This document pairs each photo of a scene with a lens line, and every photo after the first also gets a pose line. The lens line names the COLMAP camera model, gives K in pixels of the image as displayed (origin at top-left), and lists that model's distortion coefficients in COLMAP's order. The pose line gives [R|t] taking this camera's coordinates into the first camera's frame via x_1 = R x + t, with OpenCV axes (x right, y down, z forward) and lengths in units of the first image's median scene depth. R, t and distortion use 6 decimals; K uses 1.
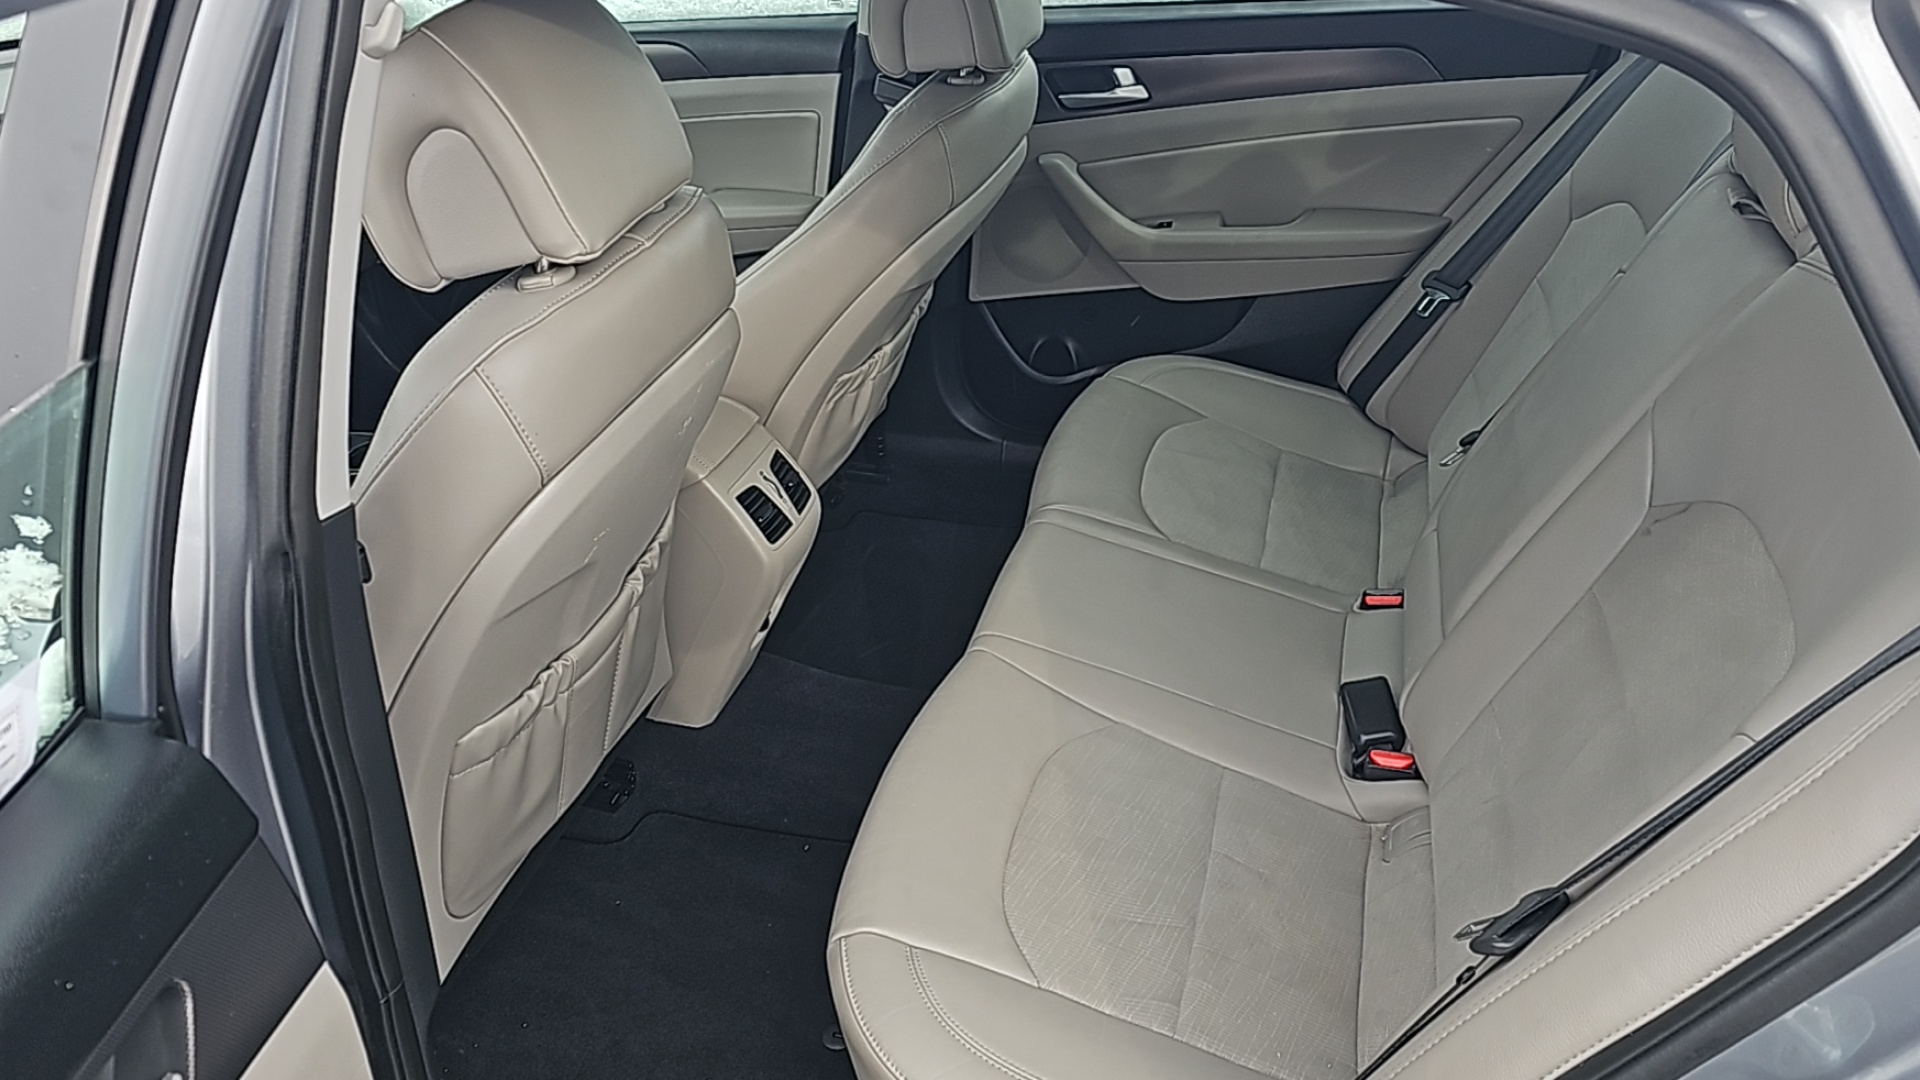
lens RADIAL K [[1372.9, 0, 961.1], [0, 1372.9, 535.0], [0, 0, 1]] dist [0.061398, -0.113709]
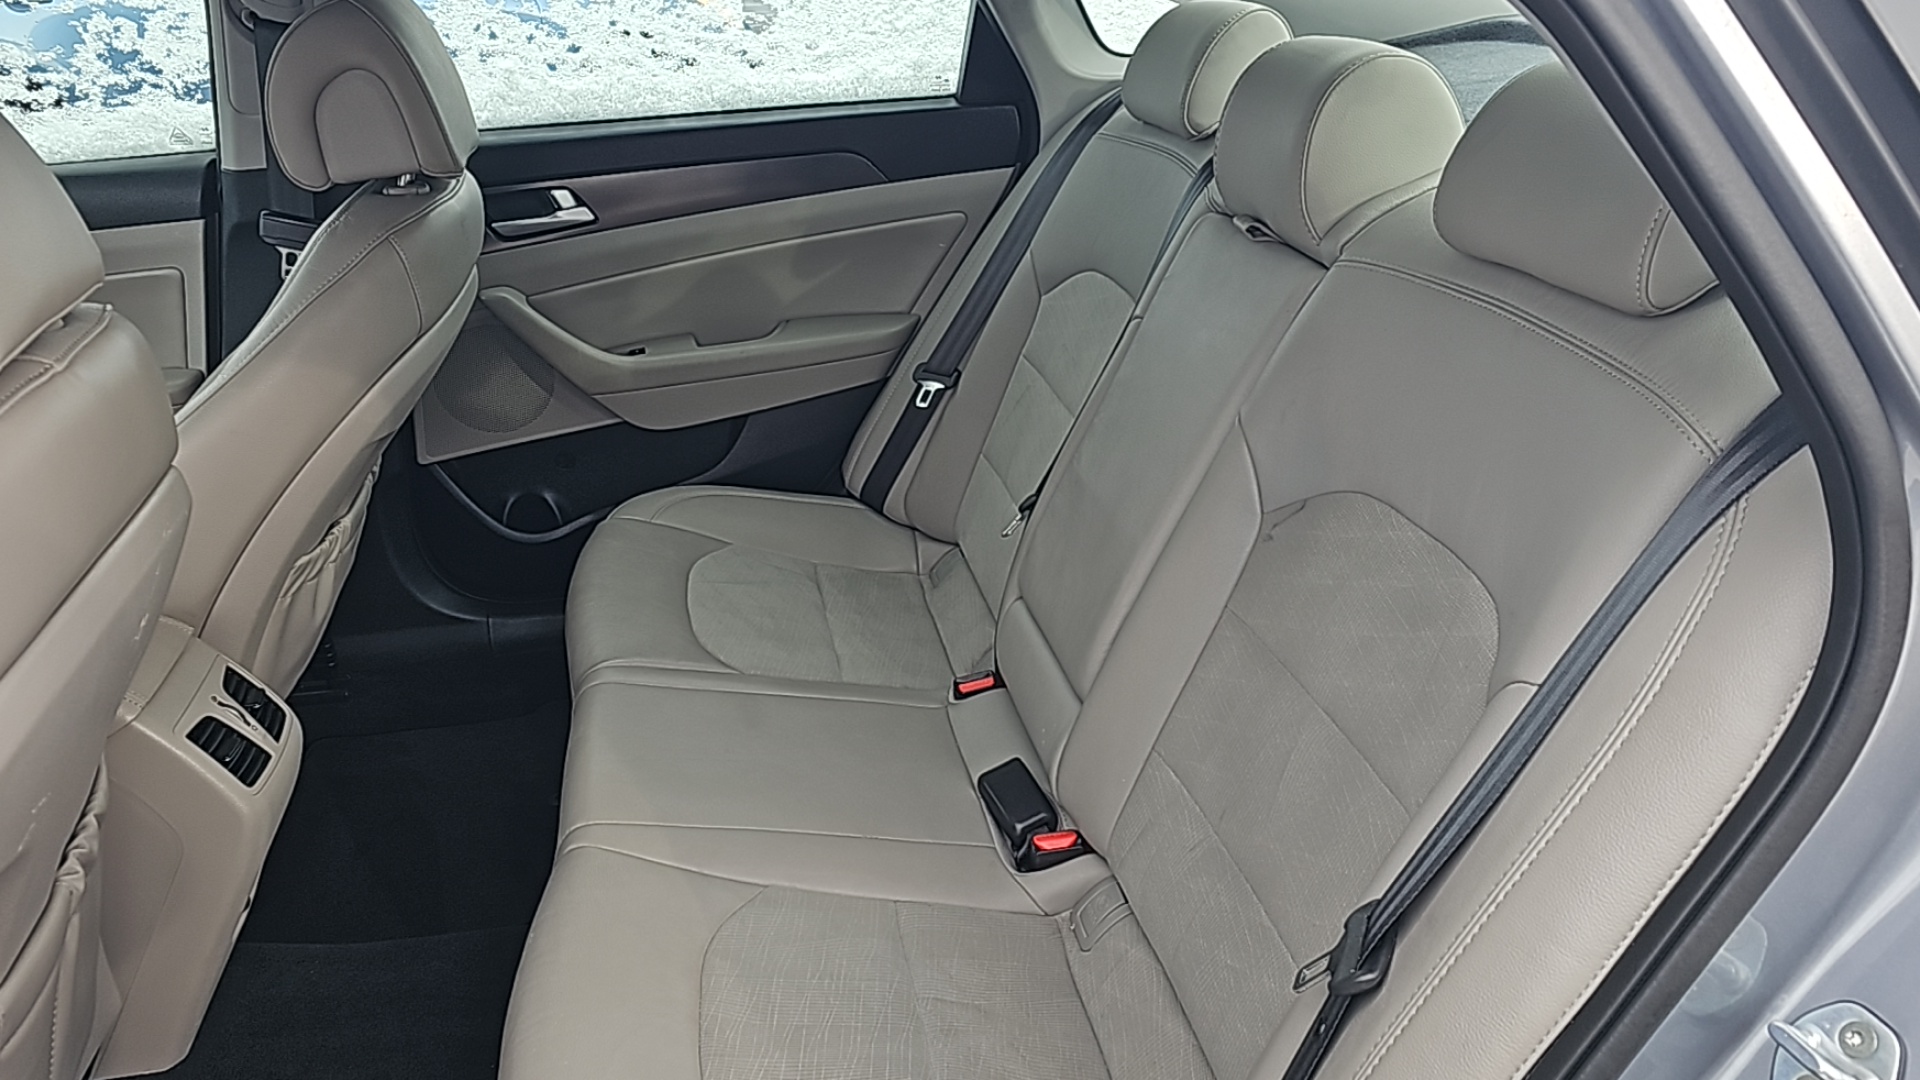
lens RADIAL K [[1375.6, 0, 1008.1], [0, 1375.6, 503.4], [0, 0, 1]] dist [0.071301, -0.094215]
pose [[0.883940, -0.161534, 0.438814, -0.061094], [0.220808, 0.971411, -0.087202, 0.010591], [-0.412182, 0.173975, 0.894337, 0.094428]]
